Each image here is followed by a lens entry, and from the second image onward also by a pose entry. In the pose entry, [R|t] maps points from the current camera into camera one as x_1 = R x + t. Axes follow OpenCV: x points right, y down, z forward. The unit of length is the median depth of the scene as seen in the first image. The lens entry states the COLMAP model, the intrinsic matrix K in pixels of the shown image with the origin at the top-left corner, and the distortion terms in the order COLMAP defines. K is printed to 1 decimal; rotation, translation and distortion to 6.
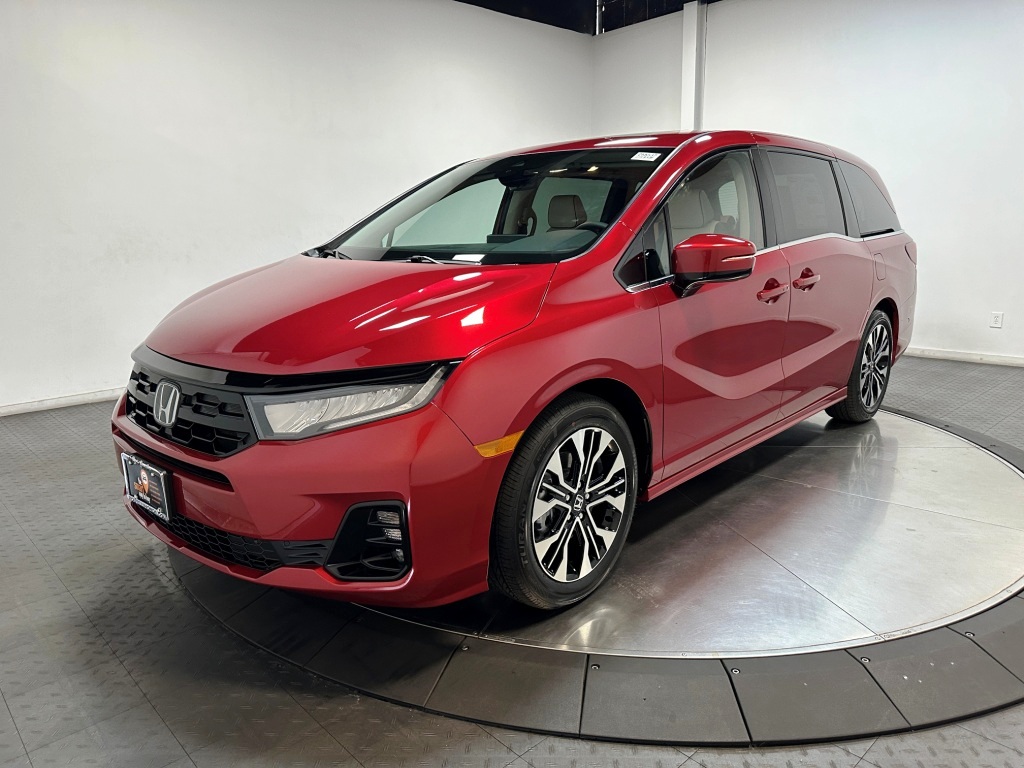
lens RADIAL K [[727.0, 0, 559.4], [0, 727.0, 385.3], [0, 0, 1]] dist [0.127373, -0.227456]
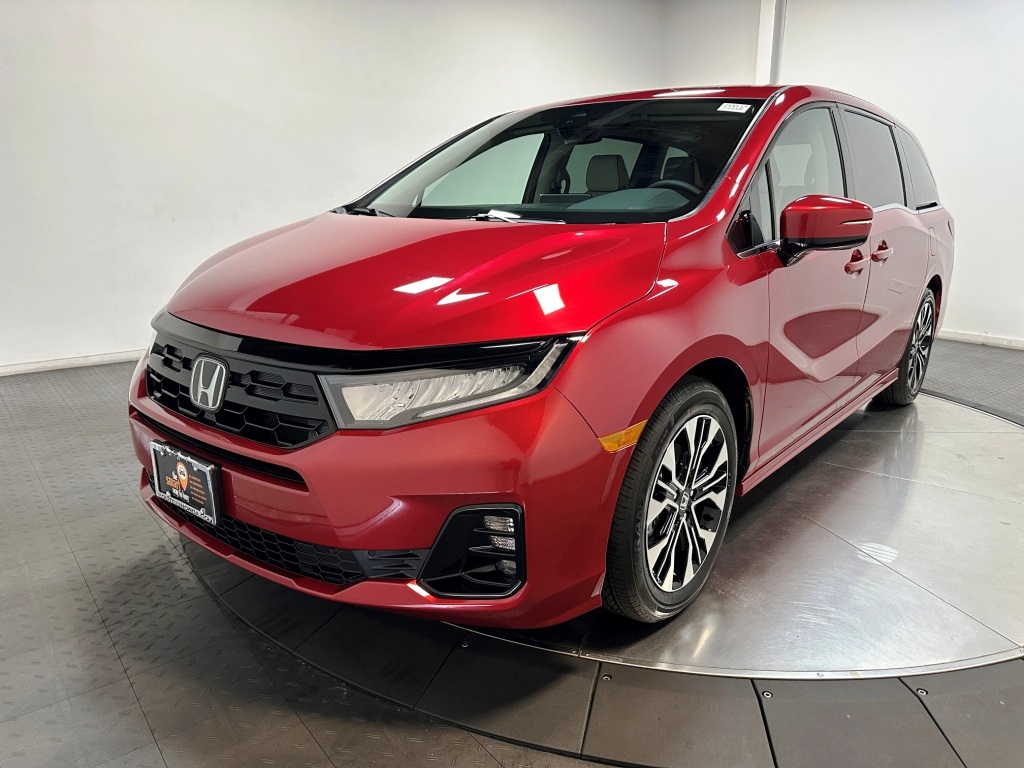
lens RADIAL K [[727.0, 0, 559.4], [0, 727.0, 385.3], [0, 0, 1]] dist [0.127373, -0.227456]
pose [[0.998295, 0.009454, 0.057595, -0.178070], [-0.011351, 0.999401, 0.032704, -0.004176], [-0.057251, -0.033302, 0.997804, 0.142463]]
